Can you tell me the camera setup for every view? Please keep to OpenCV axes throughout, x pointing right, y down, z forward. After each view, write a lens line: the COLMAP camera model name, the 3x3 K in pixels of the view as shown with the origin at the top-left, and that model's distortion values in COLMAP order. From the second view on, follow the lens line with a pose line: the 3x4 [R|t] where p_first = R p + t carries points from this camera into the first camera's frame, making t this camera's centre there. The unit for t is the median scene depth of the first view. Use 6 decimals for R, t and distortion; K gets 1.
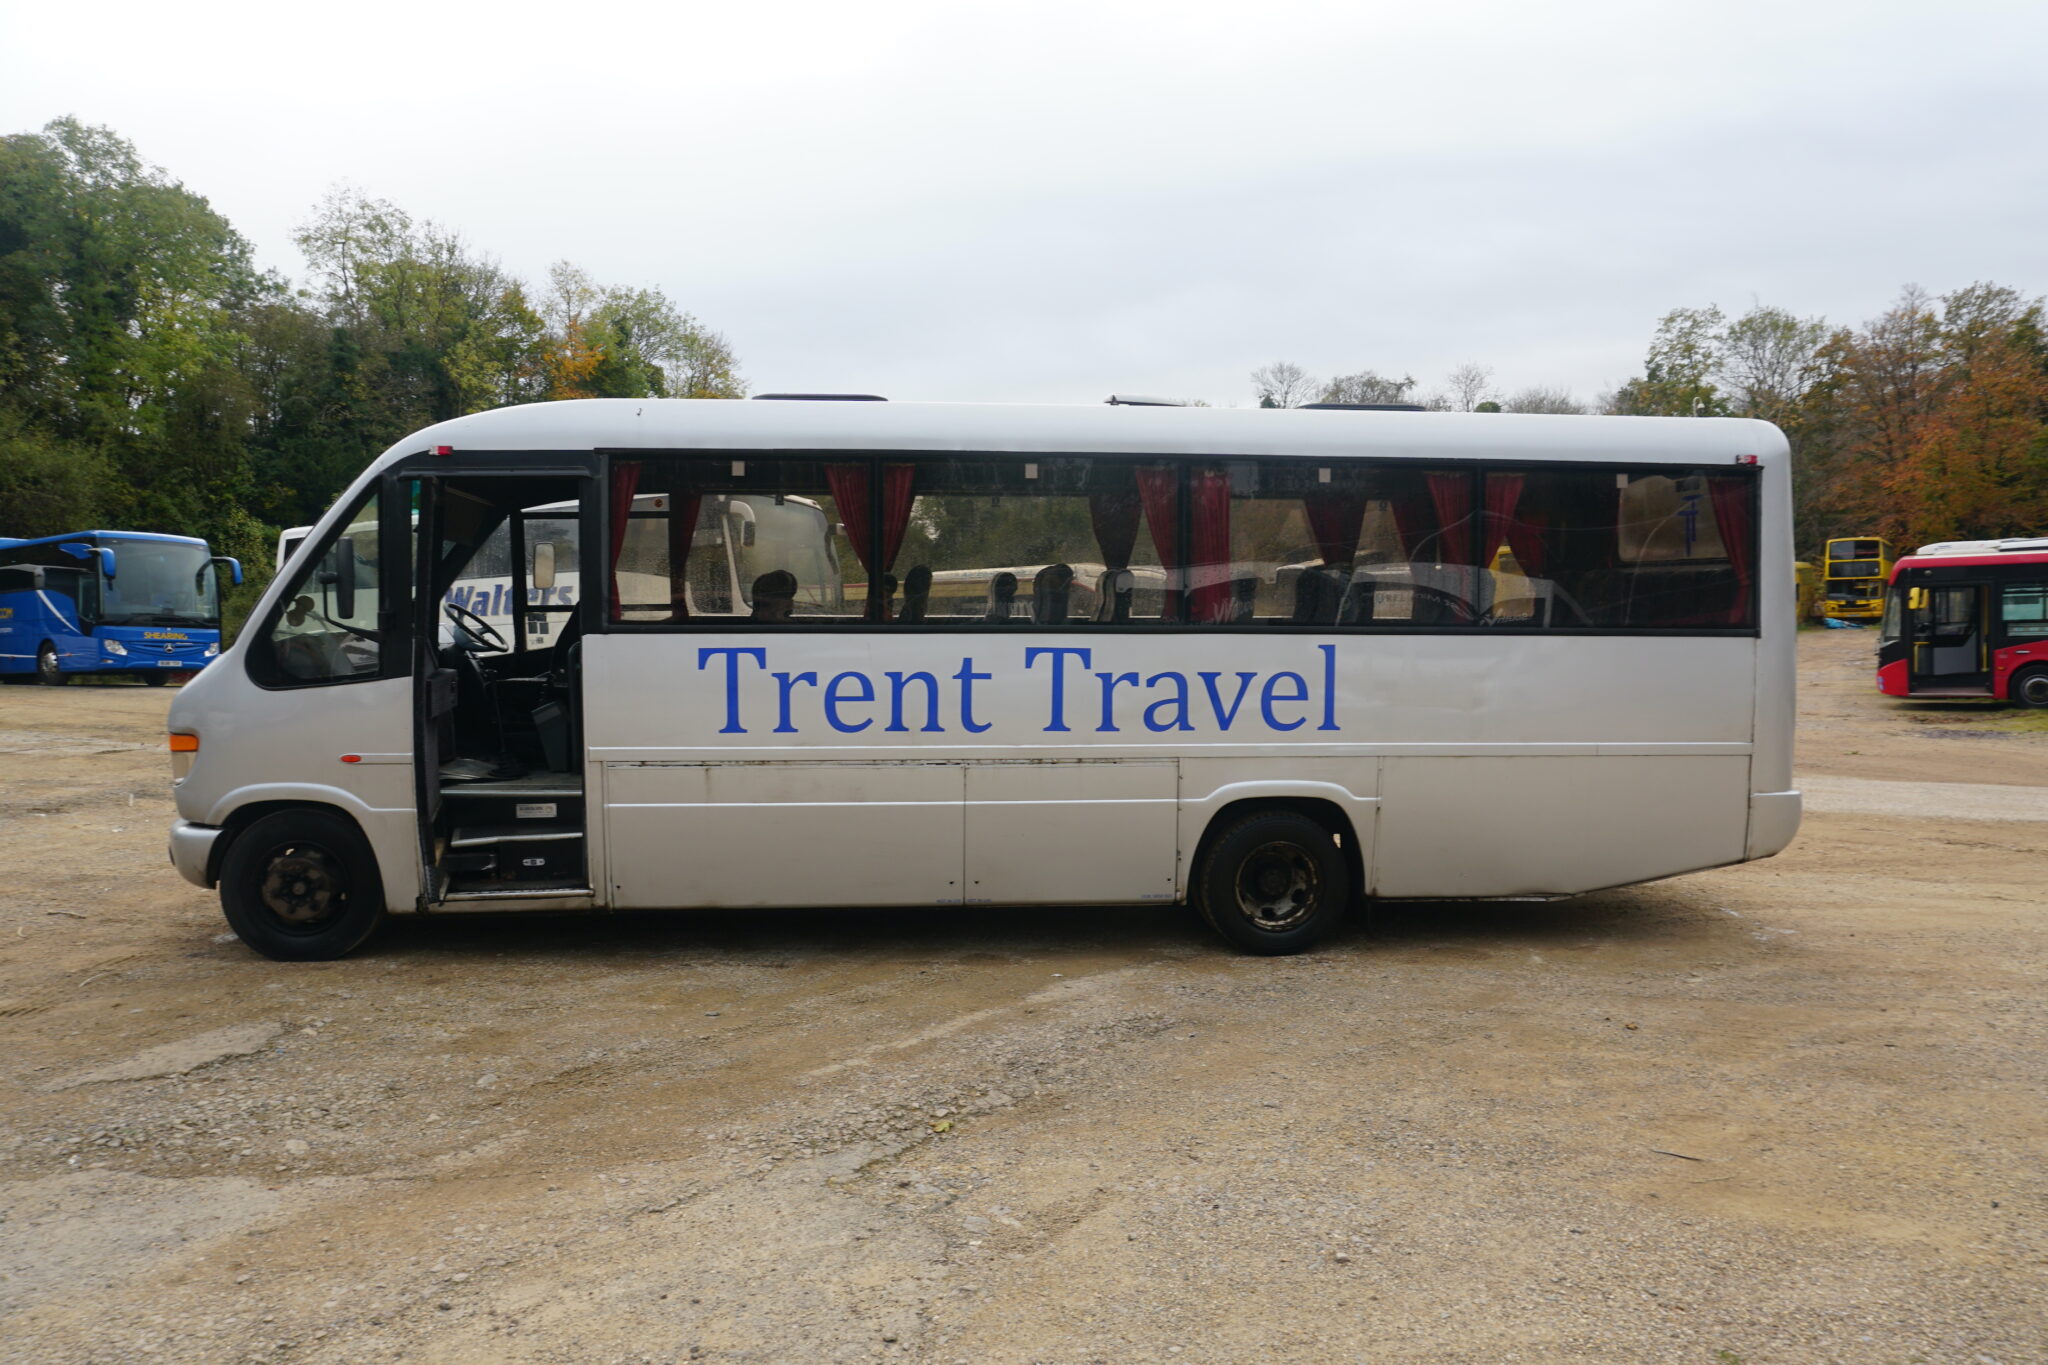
lens RADIAL K [[1432.7, 0, 1024.0], [0, 1432.7, 682.5], [0, 0, 1]] dist [-0.036116, 0.003417]
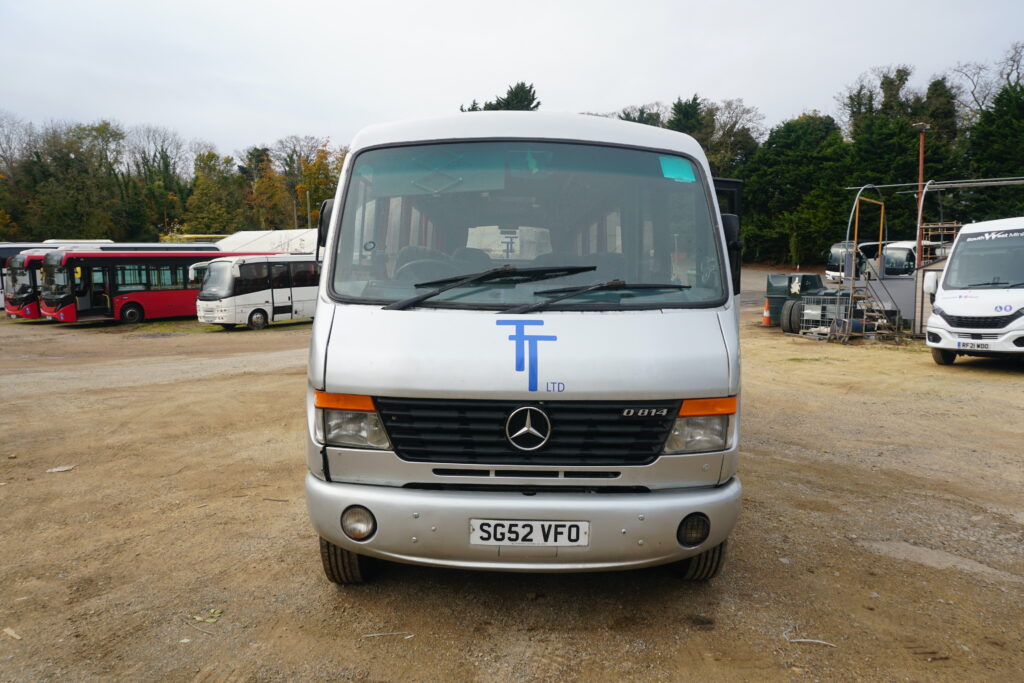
lens RADIAL K [[694.2, 0, 513.0], [0, 694.2, 357.8], [0, 0, 1]] dist [-0.025858, 0.003011]
pose [[0.028884, -0.101537, 0.994412, -0.808611], [0.037977, 0.994221, 0.100414, -0.032592], [-0.998861, 0.034864, 0.032573, 0.856840]]
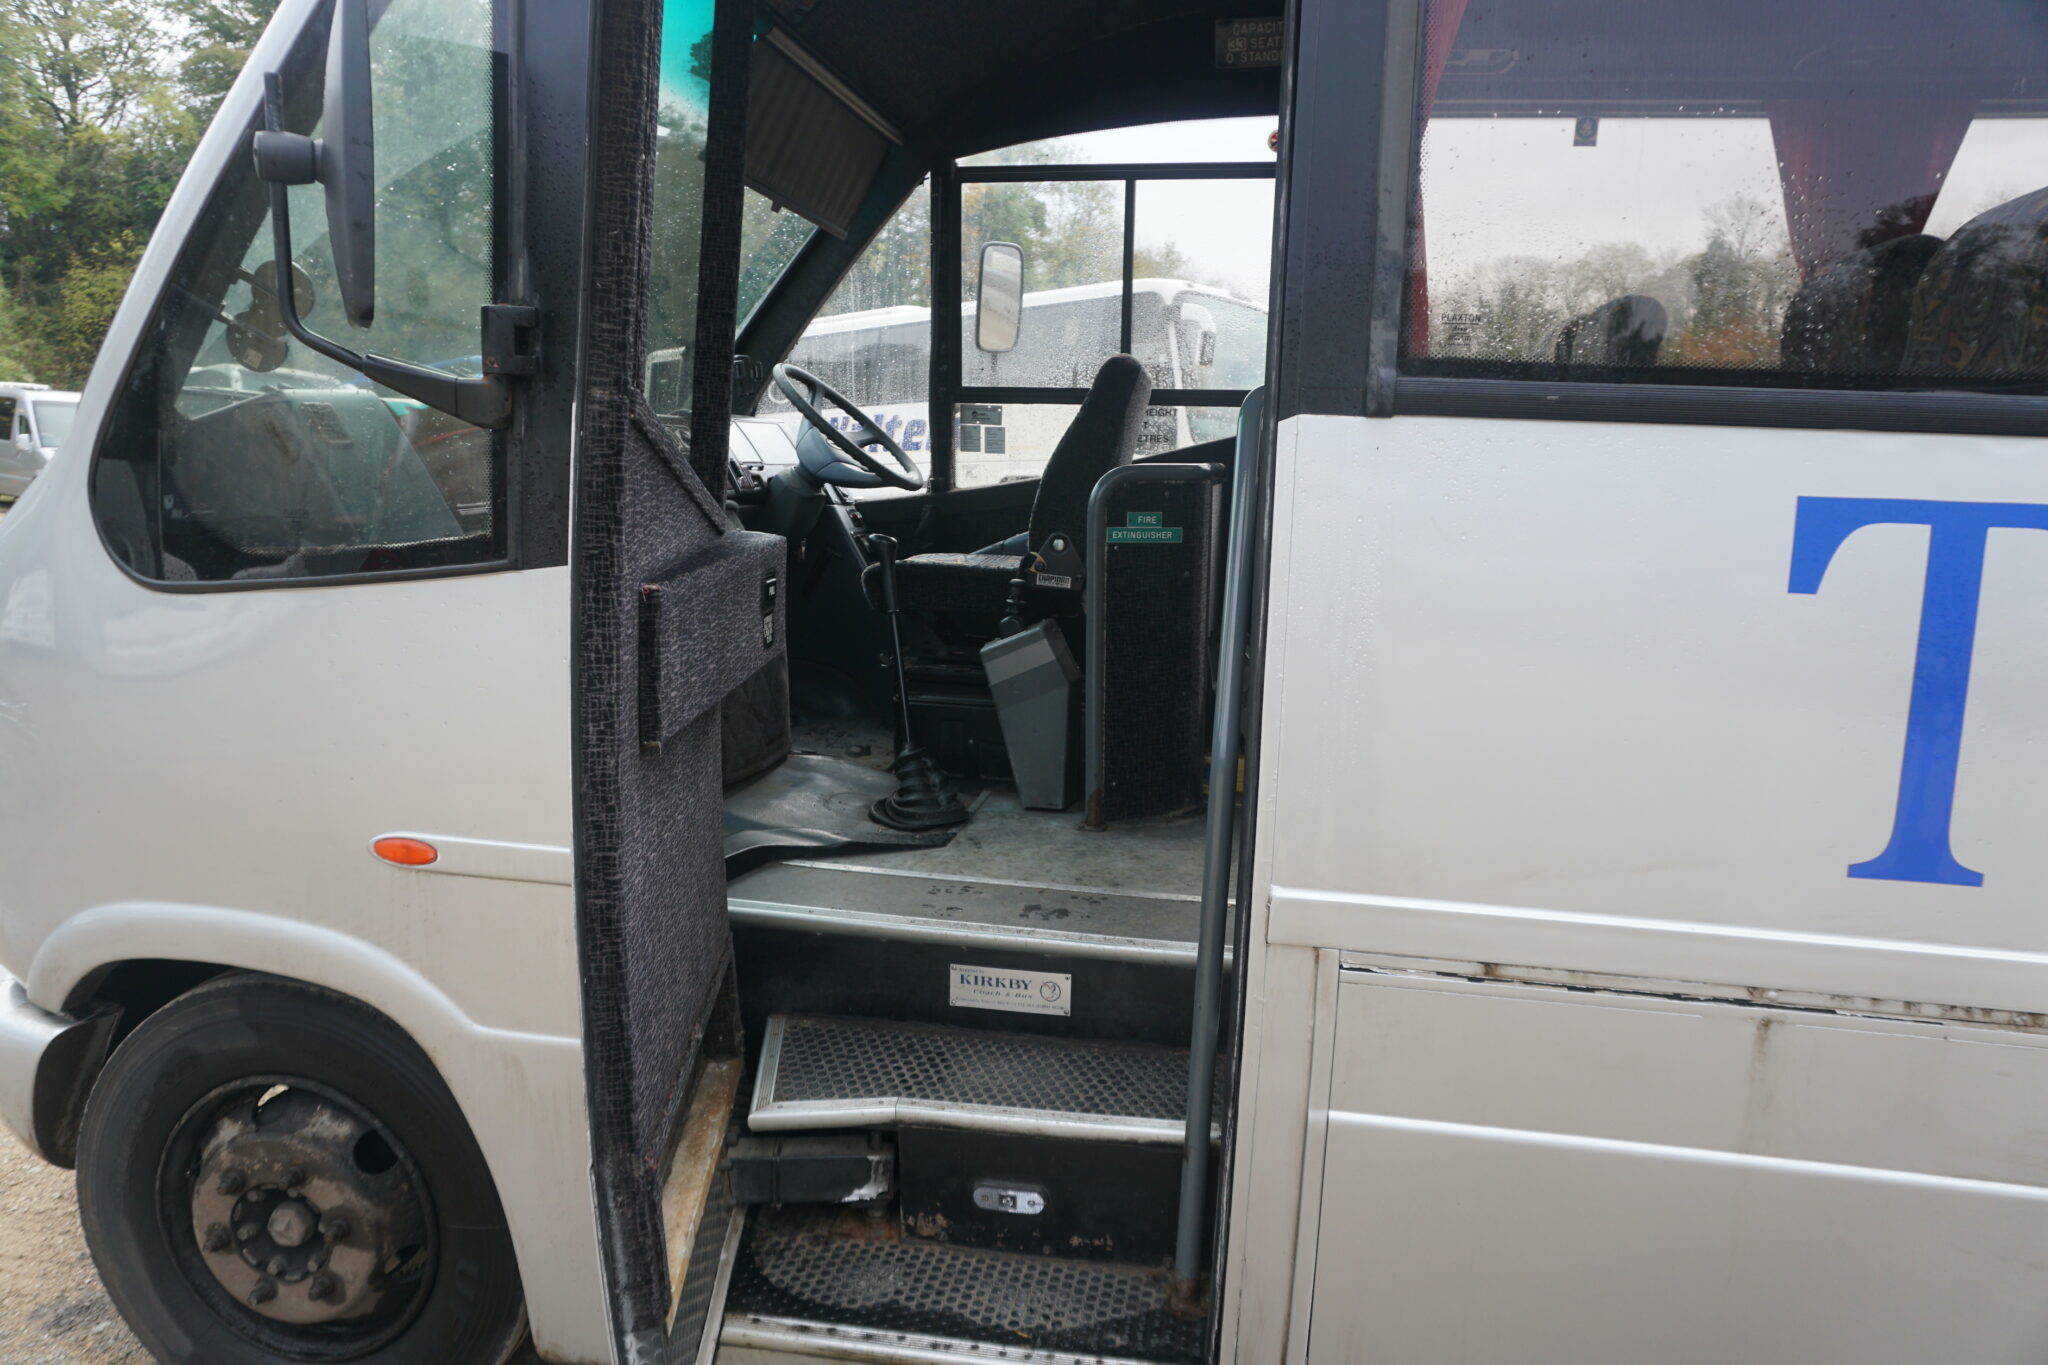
lens RADIAL K [[1411.6, 0, 1029.0], [0, 1411.6, 705.2], [0, 0, 1]] dist [-0.045634, 0.001640]
pose [[0.969776, 0.069338, -0.233938, -0.217100], [-0.041870, 0.991841, 0.120406, -0.009654], [0.240378, -0.106972, 0.964767, 0.569178]]
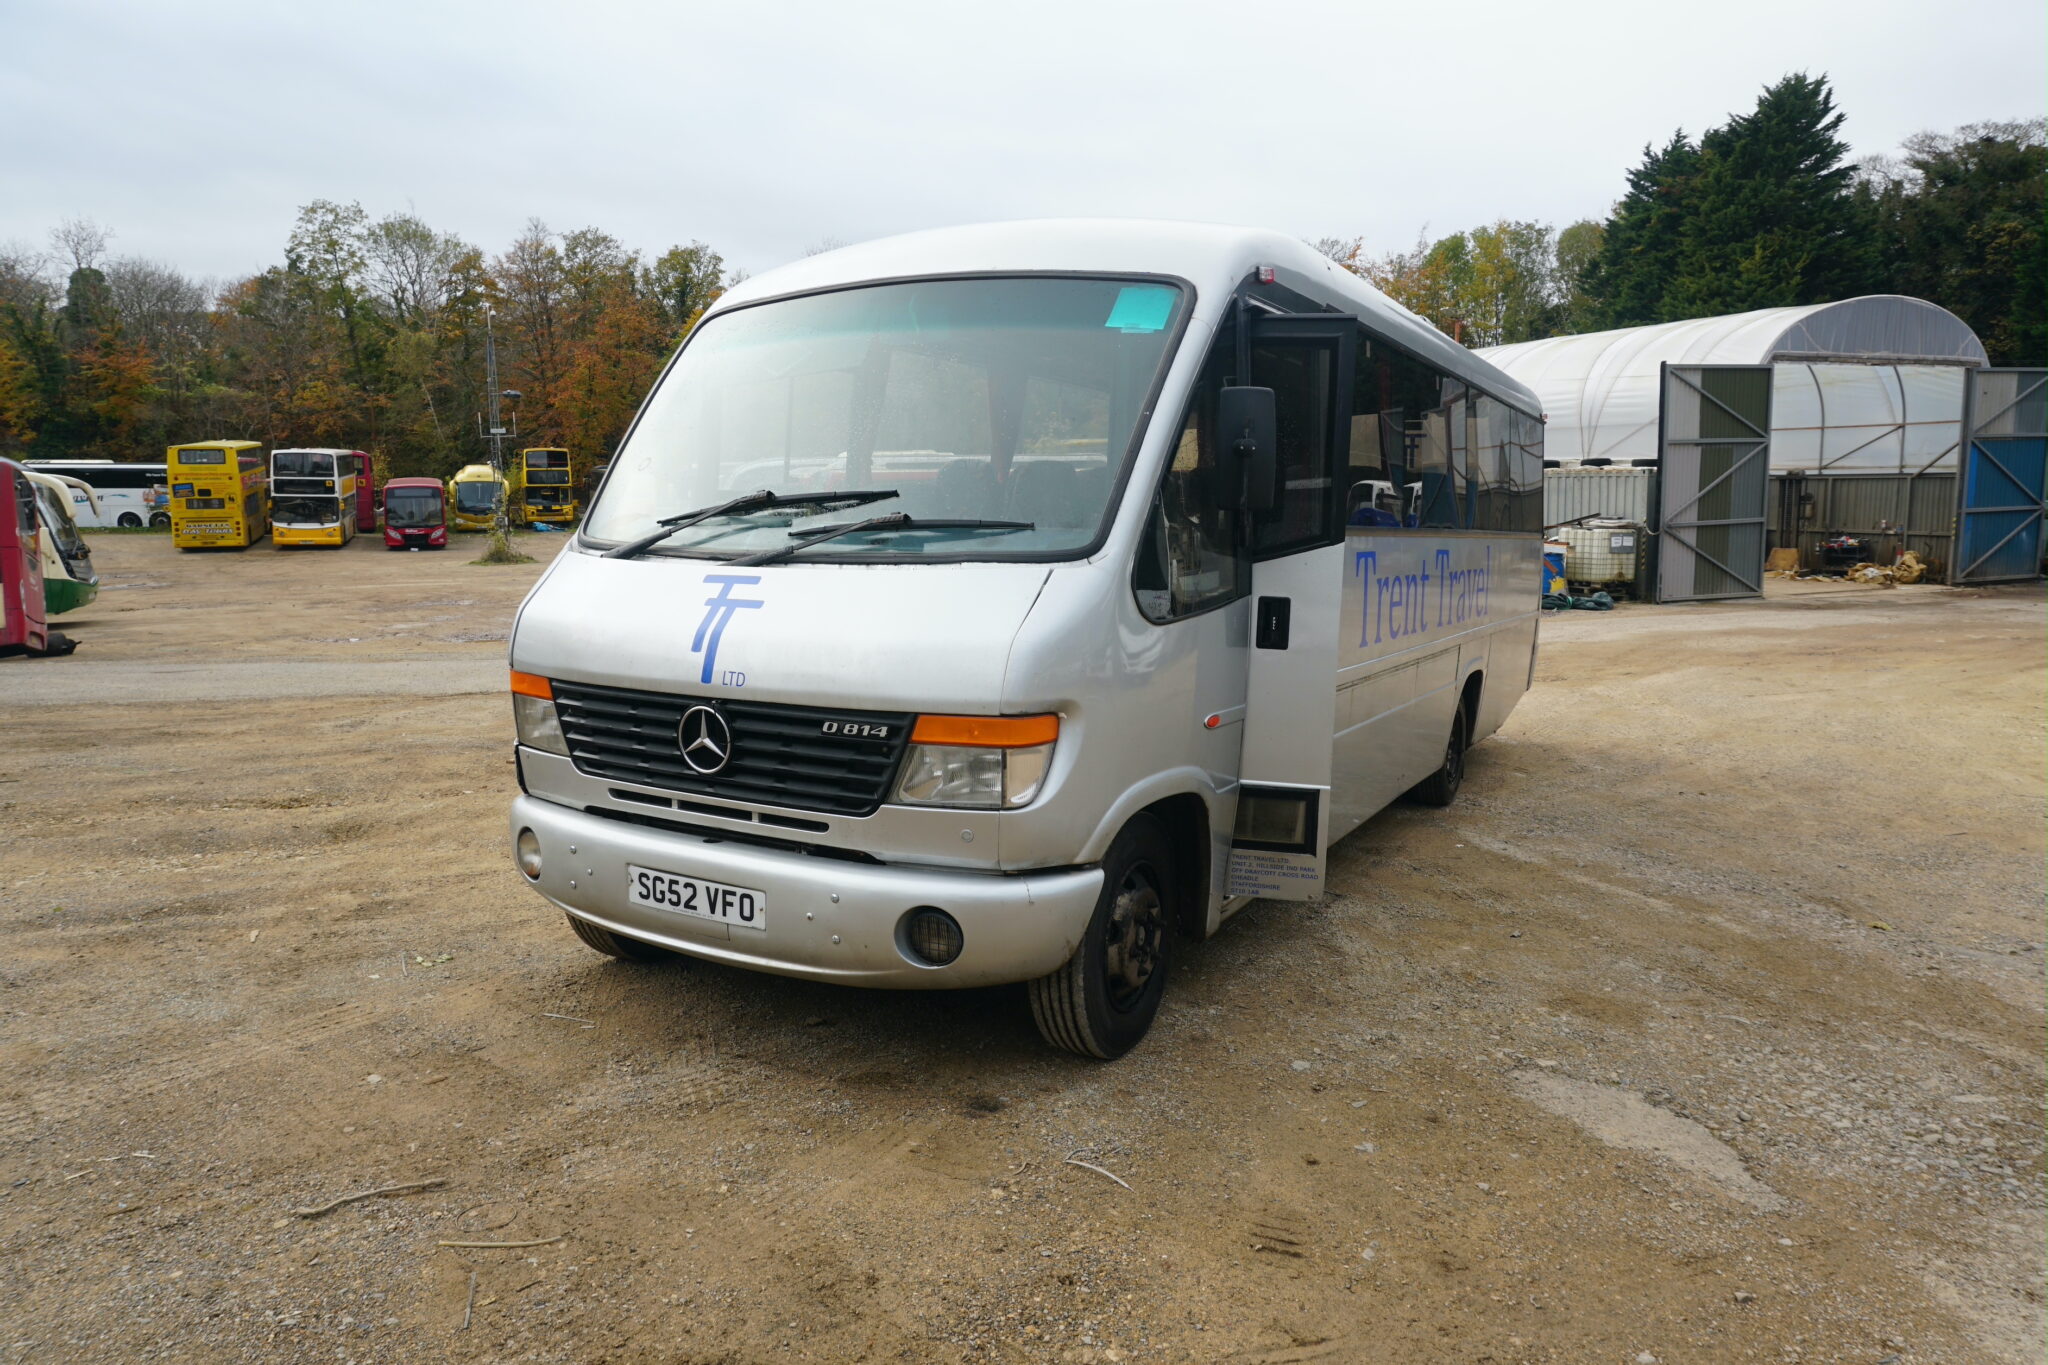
lens RADIAL K [[1411.6, 0, 1029.0], [0, 1411.6, 705.2], [0, 0, 1]] dist [-0.045634, 0.001640]
pose [[0.530250, -0.098326, 0.842121, -0.799381], [0.025545, 0.994654, 0.100051, -0.017498], [-0.847457, -0.031540, 0.529927, 0.532732]]
